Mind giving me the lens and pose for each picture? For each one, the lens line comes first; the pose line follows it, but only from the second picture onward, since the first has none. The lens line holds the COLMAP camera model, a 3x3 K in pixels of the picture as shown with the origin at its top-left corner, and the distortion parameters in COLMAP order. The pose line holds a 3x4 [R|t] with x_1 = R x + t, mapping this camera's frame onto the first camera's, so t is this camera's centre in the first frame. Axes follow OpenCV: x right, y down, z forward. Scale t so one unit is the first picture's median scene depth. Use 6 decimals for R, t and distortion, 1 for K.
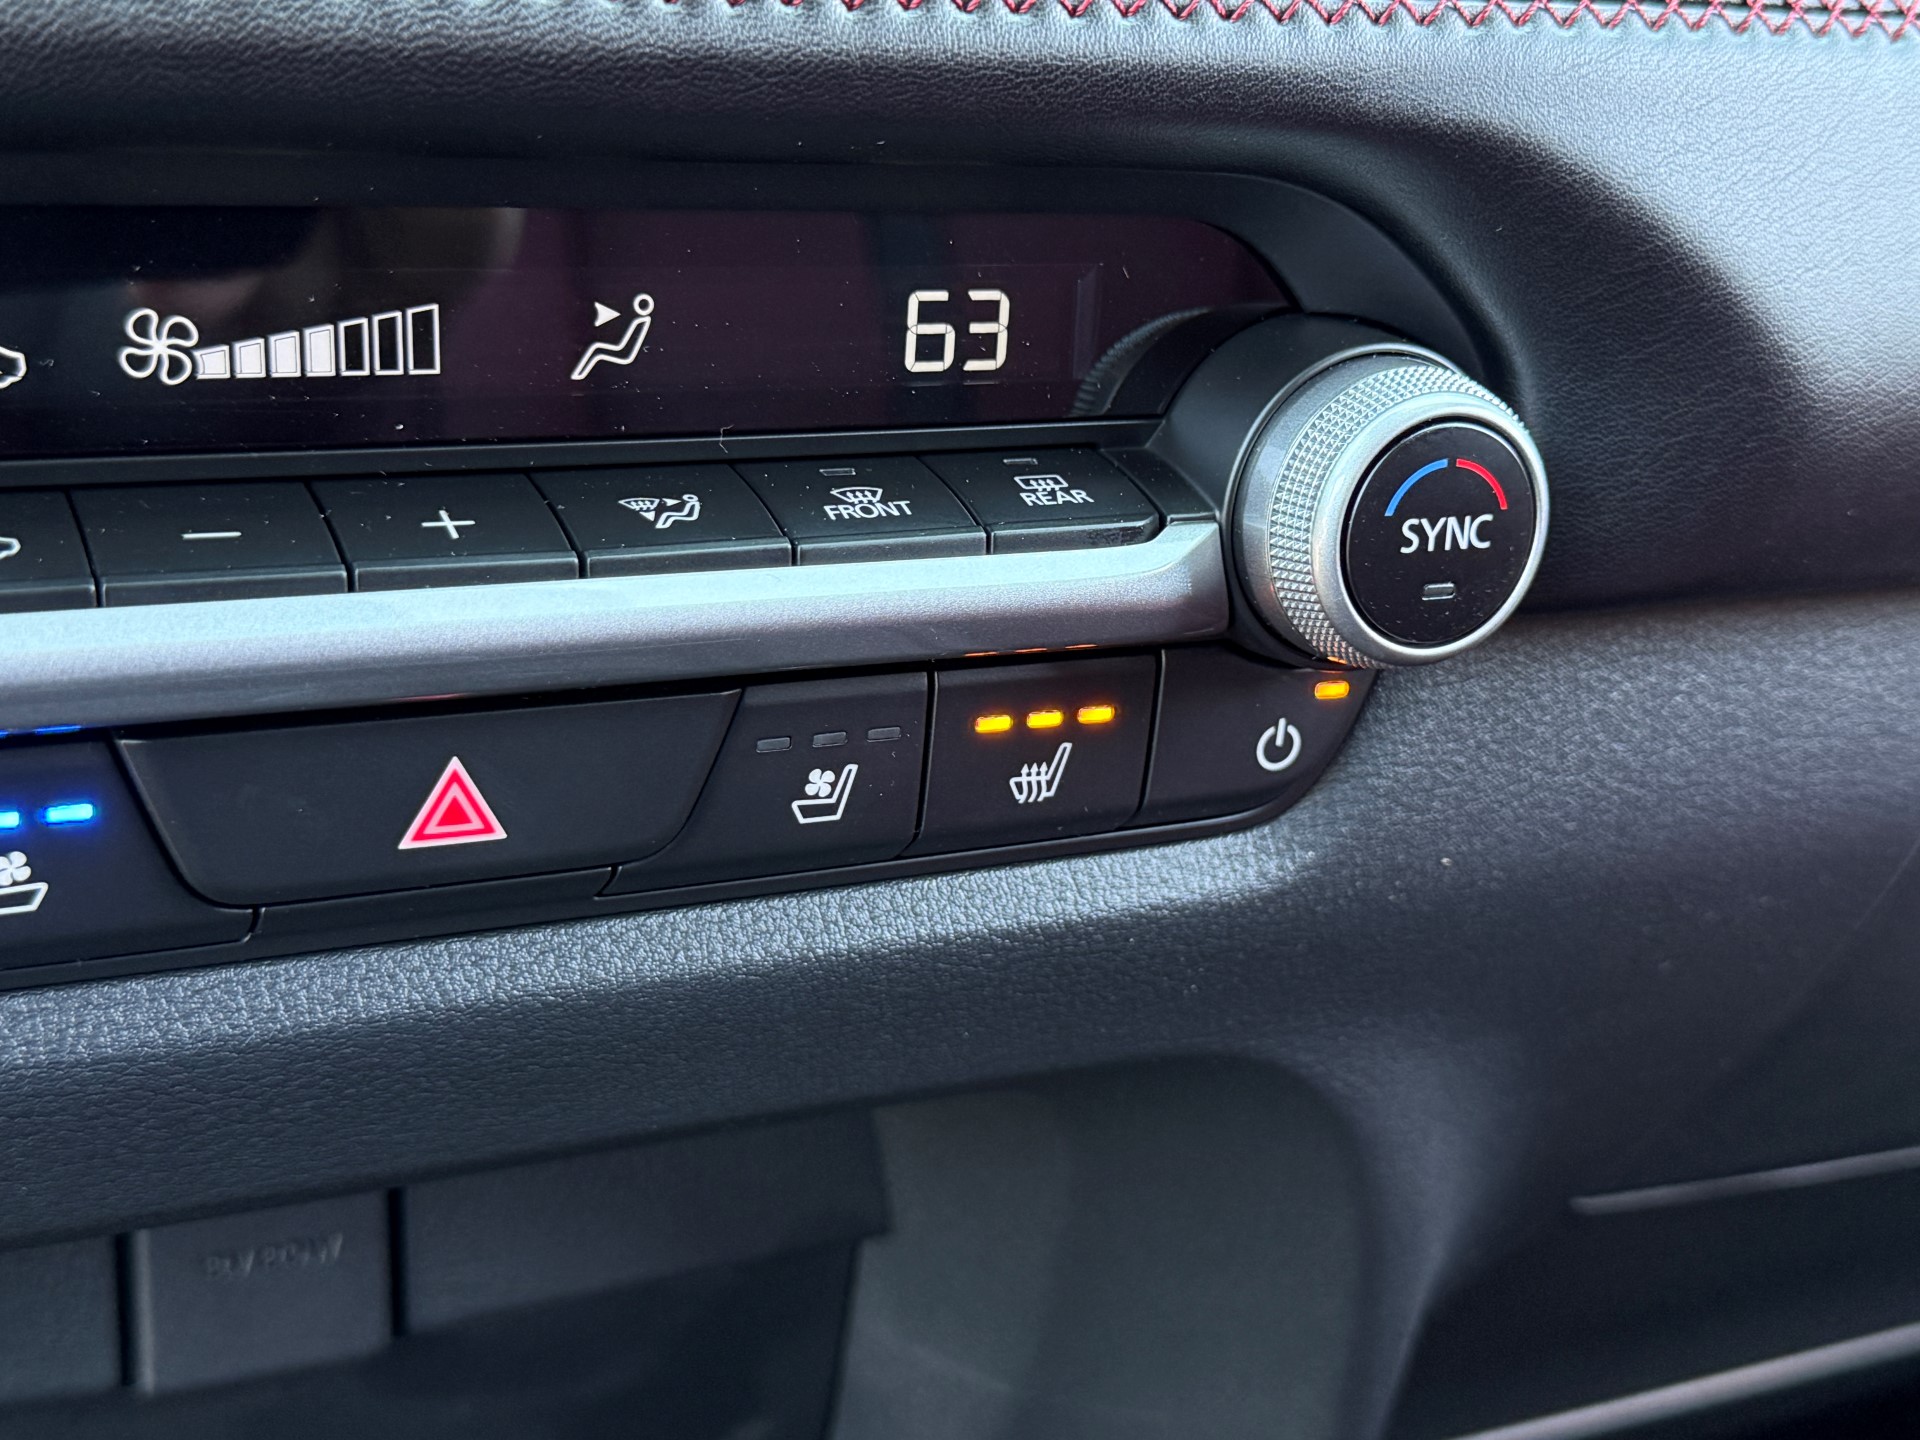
lens RADIAL K [[2469.0, 0, 960.0], [0, 2469.0, 720.0], [0, 0, 1]] dist [0.142567, -0.428839]
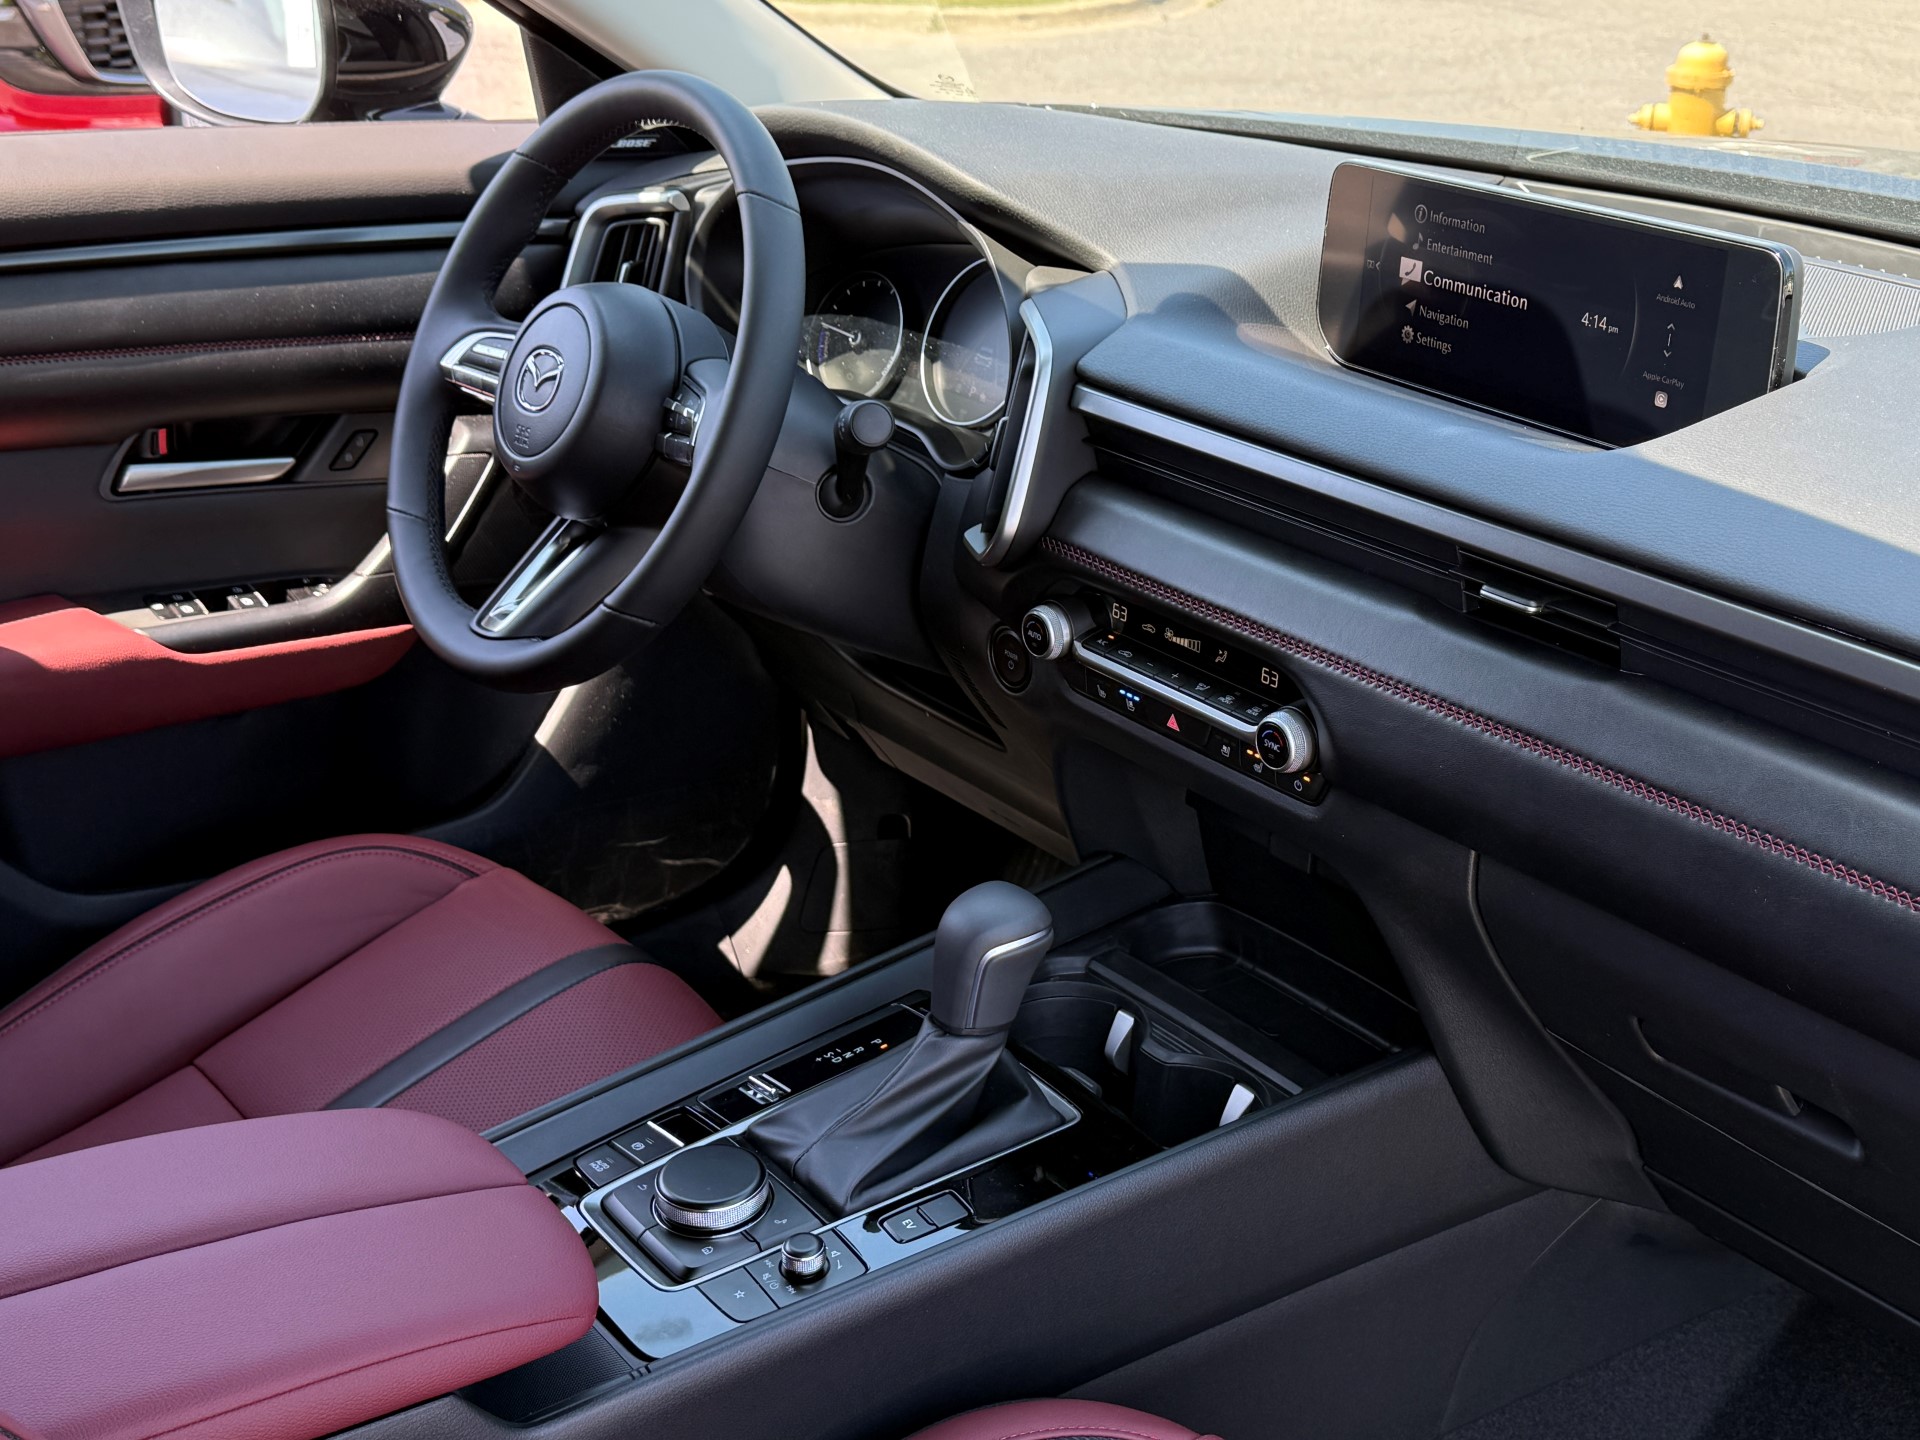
lens RADIAL K [[2313.8, 0, 960.0], [0, 2313.8, 720.0], [0, 0, 1]] dist [0.125164, -0.006030]
pose [[0.172450, 0.337416, -0.925425, 4.399253], [-0.278973, 0.917764, 0.282637, -1.268887], [0.944688, 0.209428, 0.252398, -0.783915]]
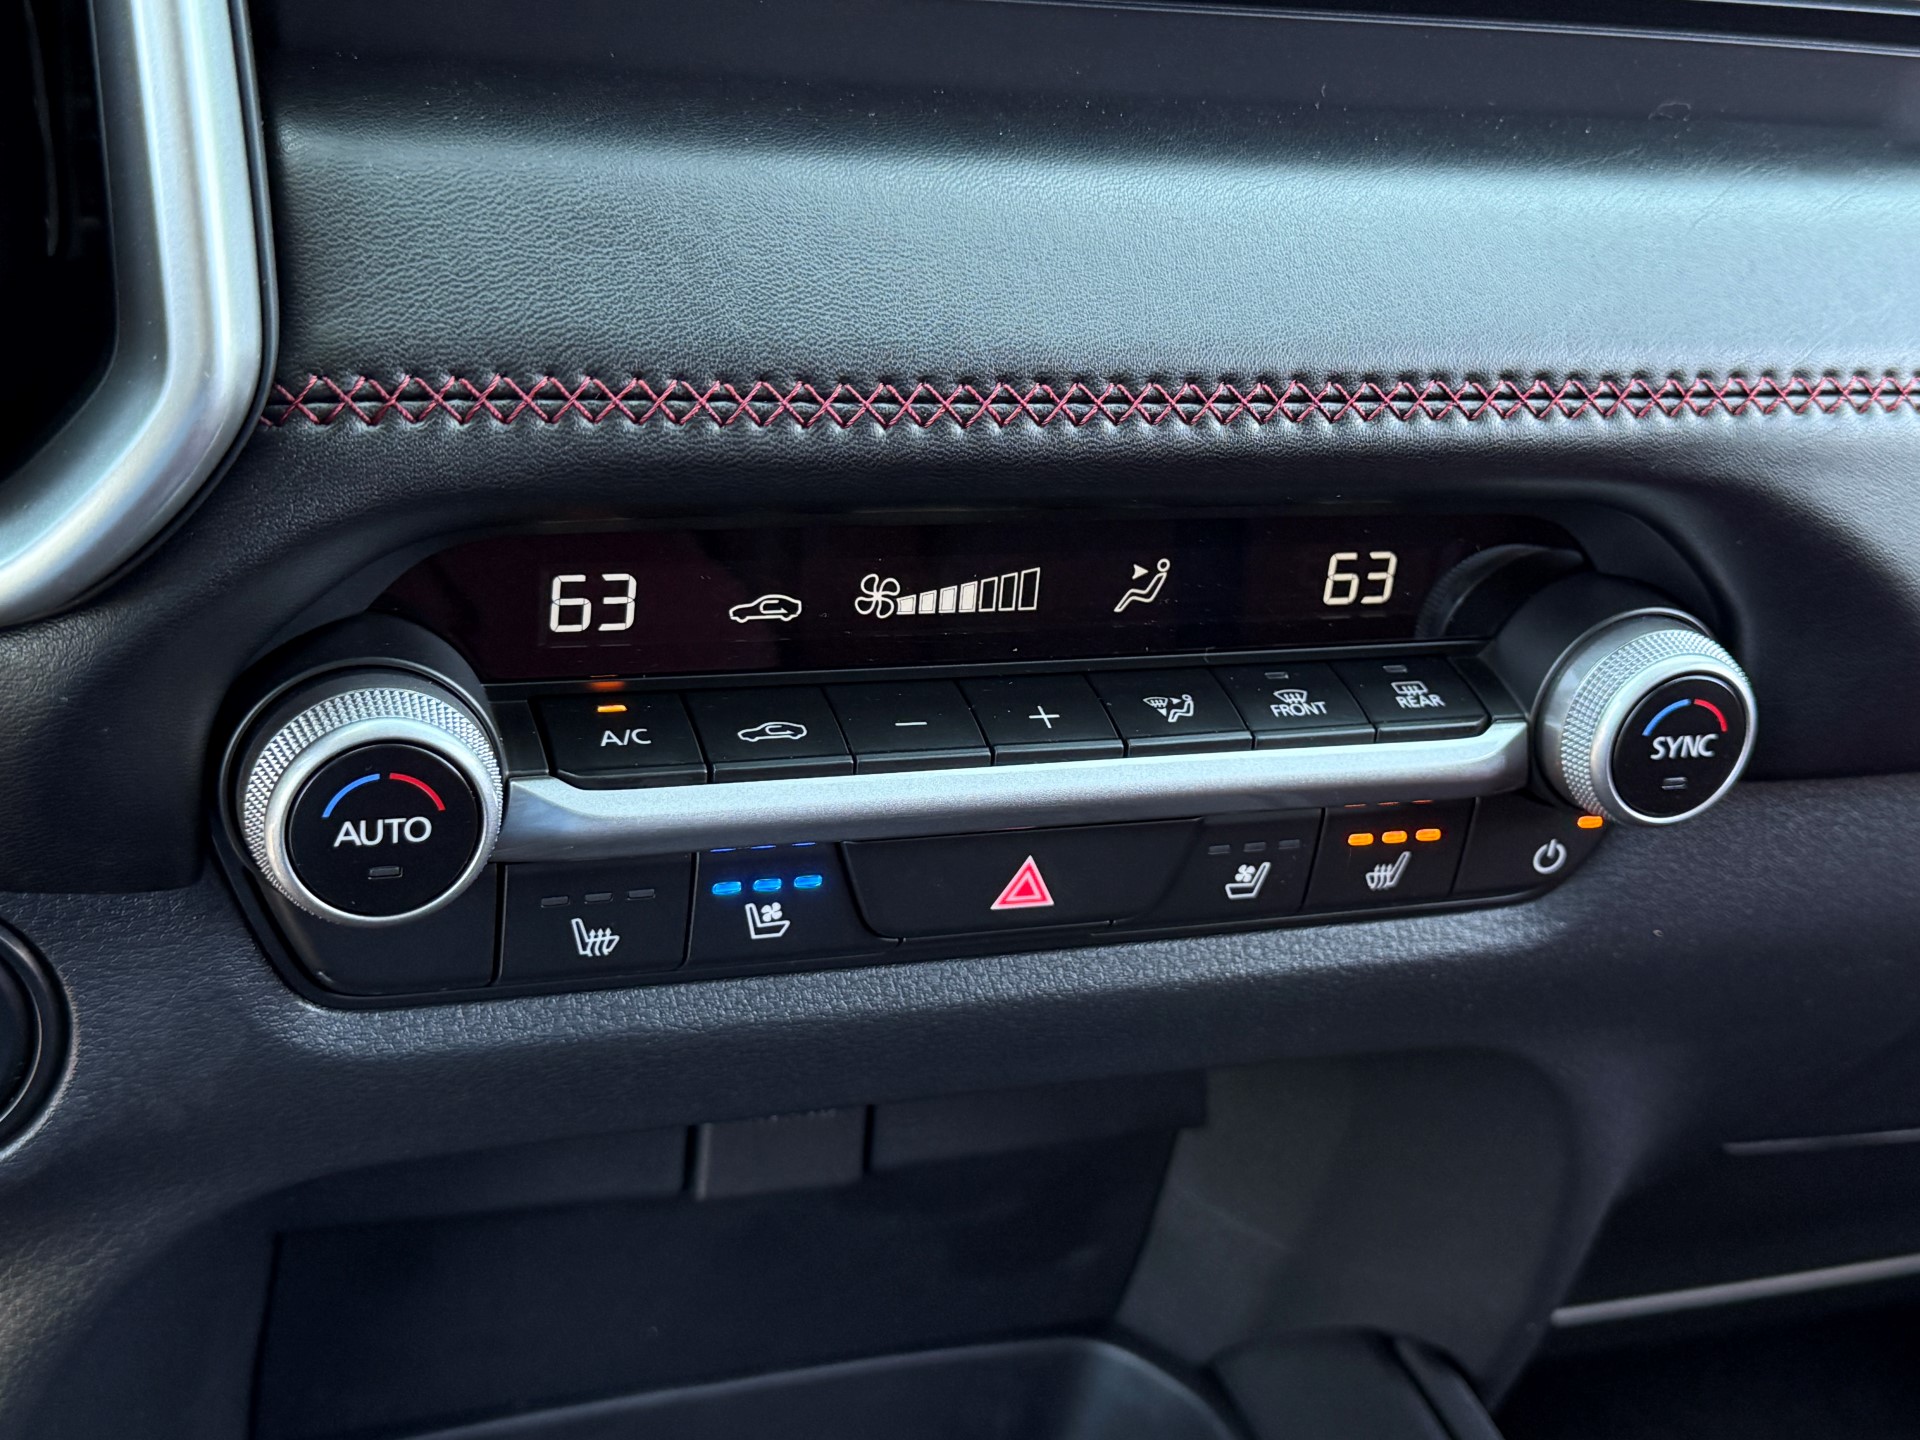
lens RADIAL K [[2424.9, 0, 960.0], [0, 2424.9, 720.0], [0, 0, 1]] dist [0.170176, -0.458937]
pose [[0.994504, 0.079583, -0.068025, -0.138248], [-0.073640, 0.993586, 0.085809, -0.185947], [0.074417, -0.080328, 0.993987, -0.499602]]
